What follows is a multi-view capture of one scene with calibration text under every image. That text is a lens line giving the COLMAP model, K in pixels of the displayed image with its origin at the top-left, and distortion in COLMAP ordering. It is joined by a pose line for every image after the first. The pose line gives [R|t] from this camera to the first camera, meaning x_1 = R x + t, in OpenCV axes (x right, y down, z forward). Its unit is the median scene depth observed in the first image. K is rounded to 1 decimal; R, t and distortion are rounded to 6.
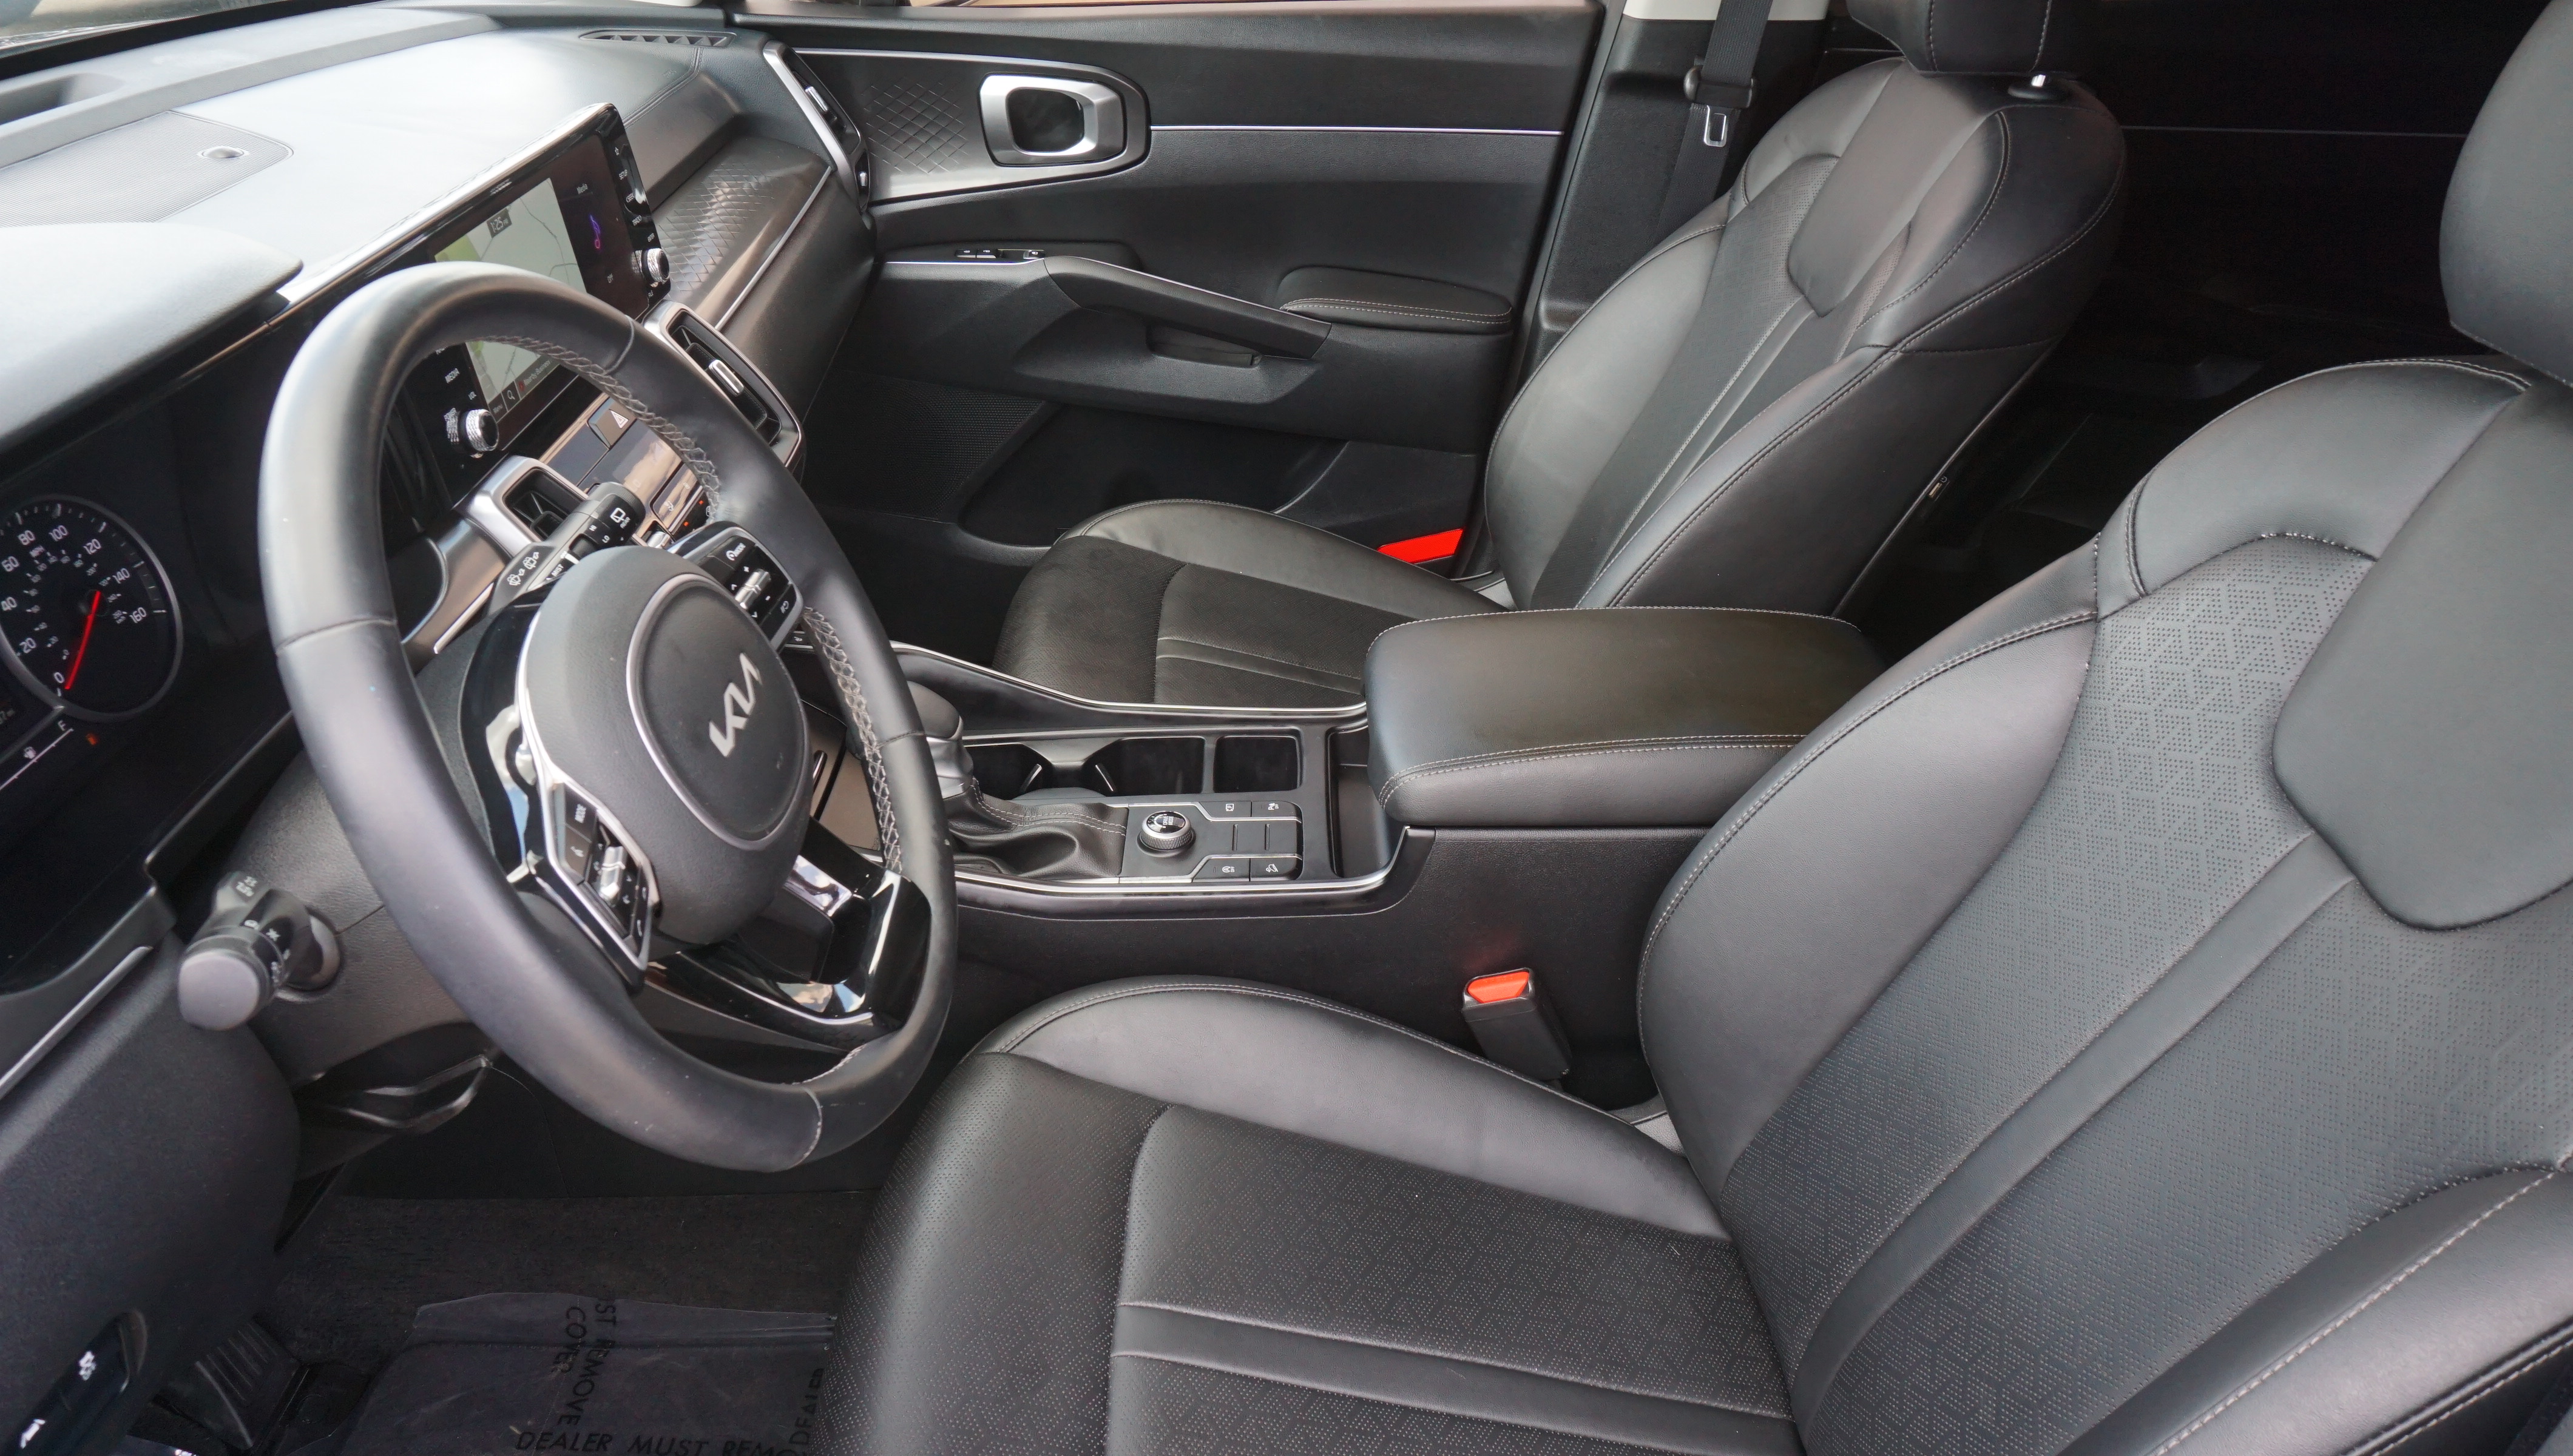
lens RADIAL K [[1747.9, 0, 1299.4], [0, 1747.9, 725.5], [0, 0, 1]] dist [-0.027204, 0.029686]
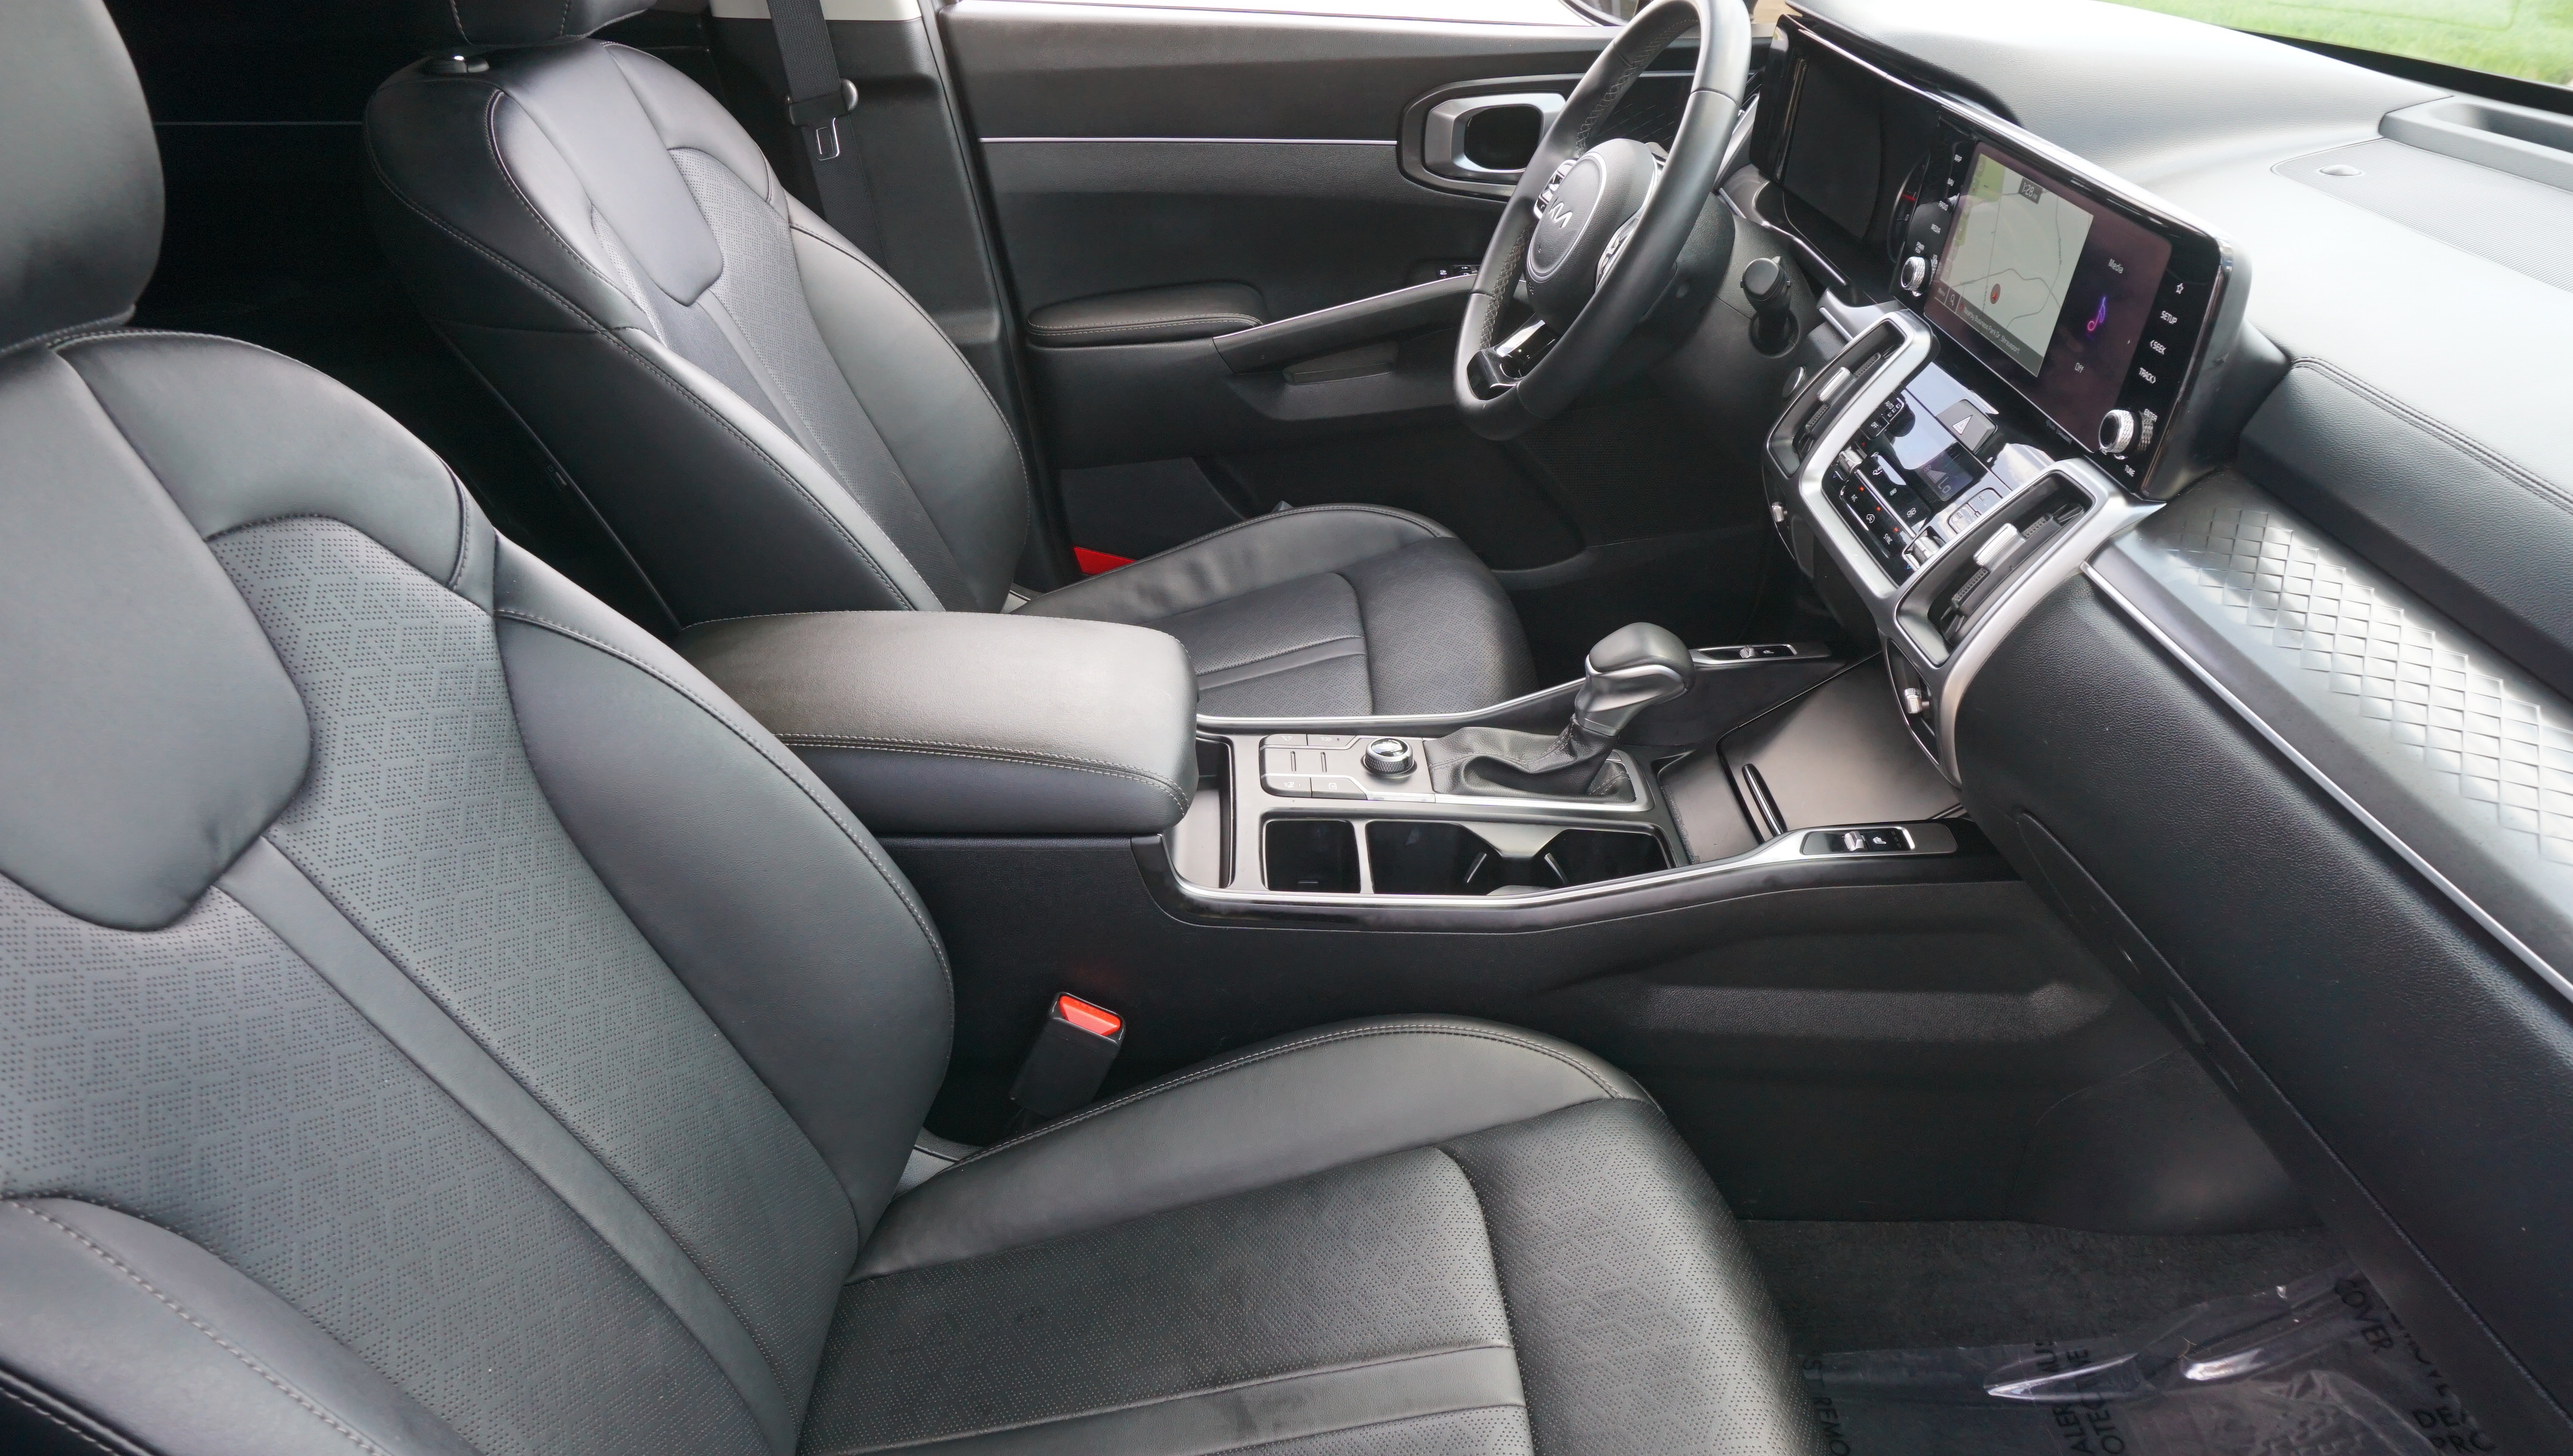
lens RADIAL K [[1756.8, 0, 1291.1], [0, 1756.8, 721.6], [0, 0, 1]] dist [-0.046298, 0.061996]
pose [[-0.999198, -0.019863, -0.034781, 0.014654], [-0.040053, 0.491477, 0.869969, -0.645209], [-0.000187, 0.870664, -0.491878, 1.121257]]
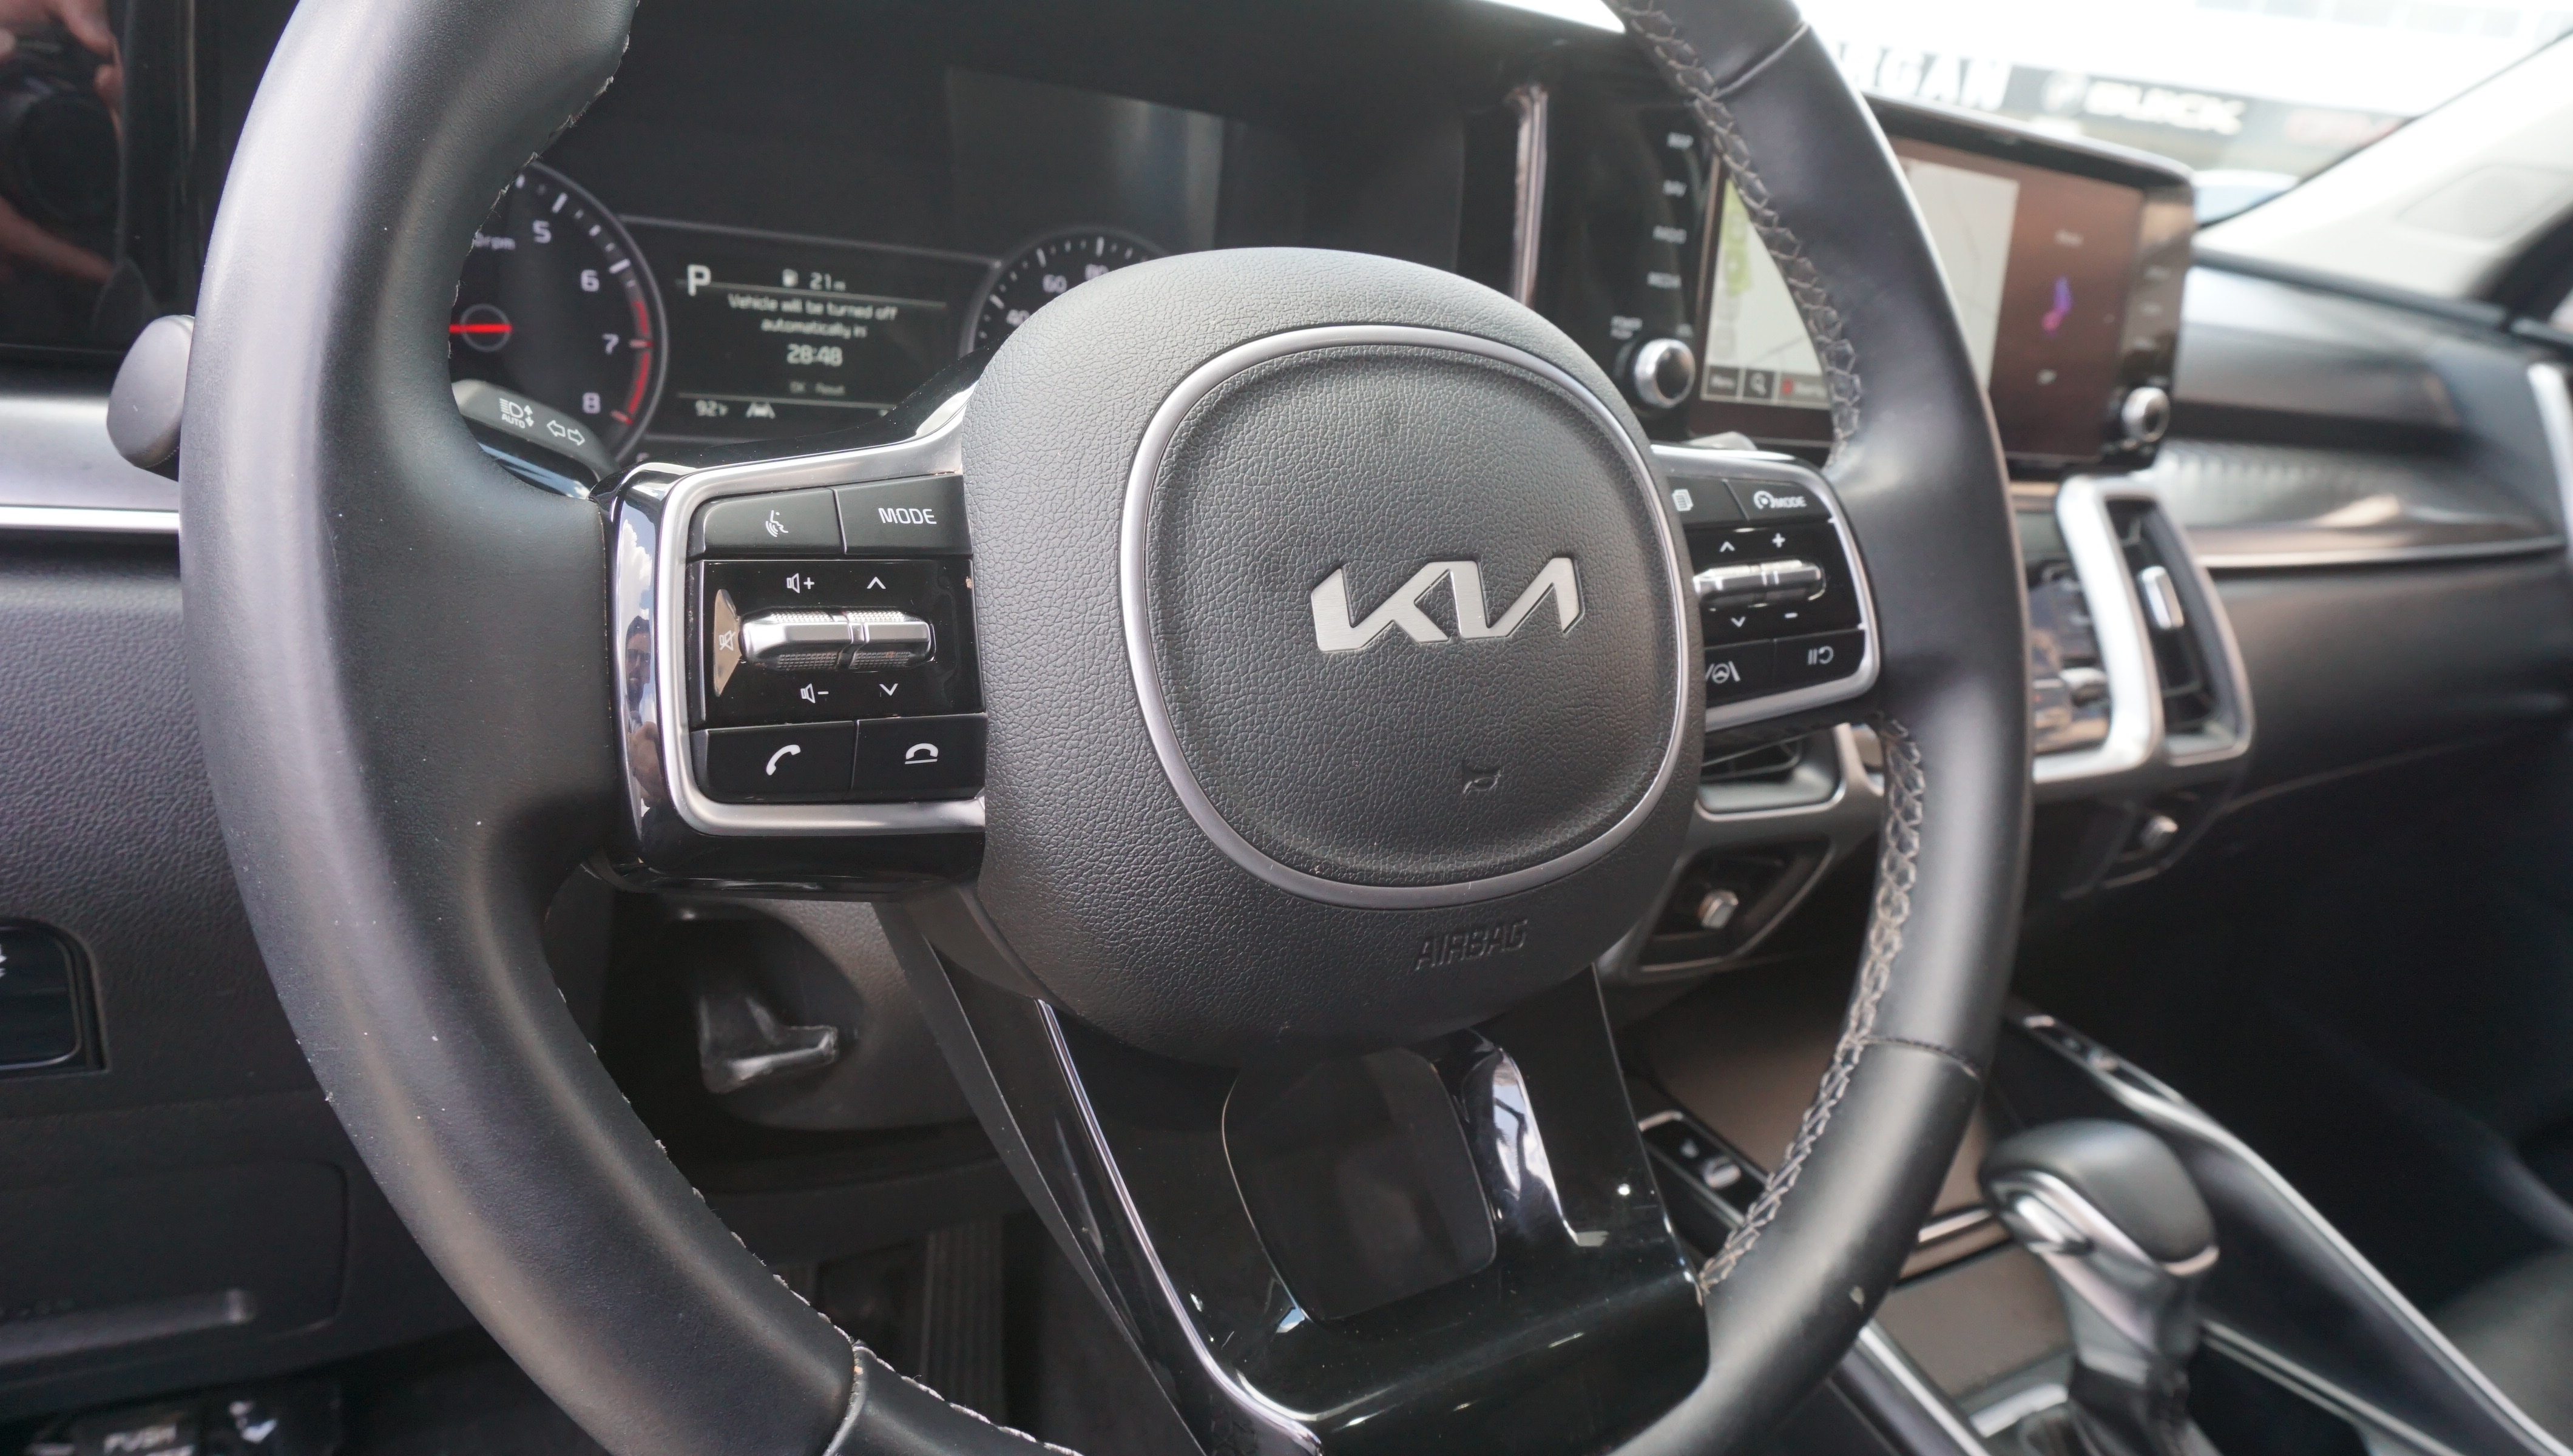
lens RADIAL K [[1763.0, 0, 1312.3], [0, 1763.0, 723.0], [0, 0, 1]] dist [-0.056252, 0.044438]
pose [[0.547896, 0.317930, -0.773777, 0.002441], [-0.545929, 0.836740, -0.042762, 0.022967], [0.633854, 0.445856, 0.632014, 0.329861]]
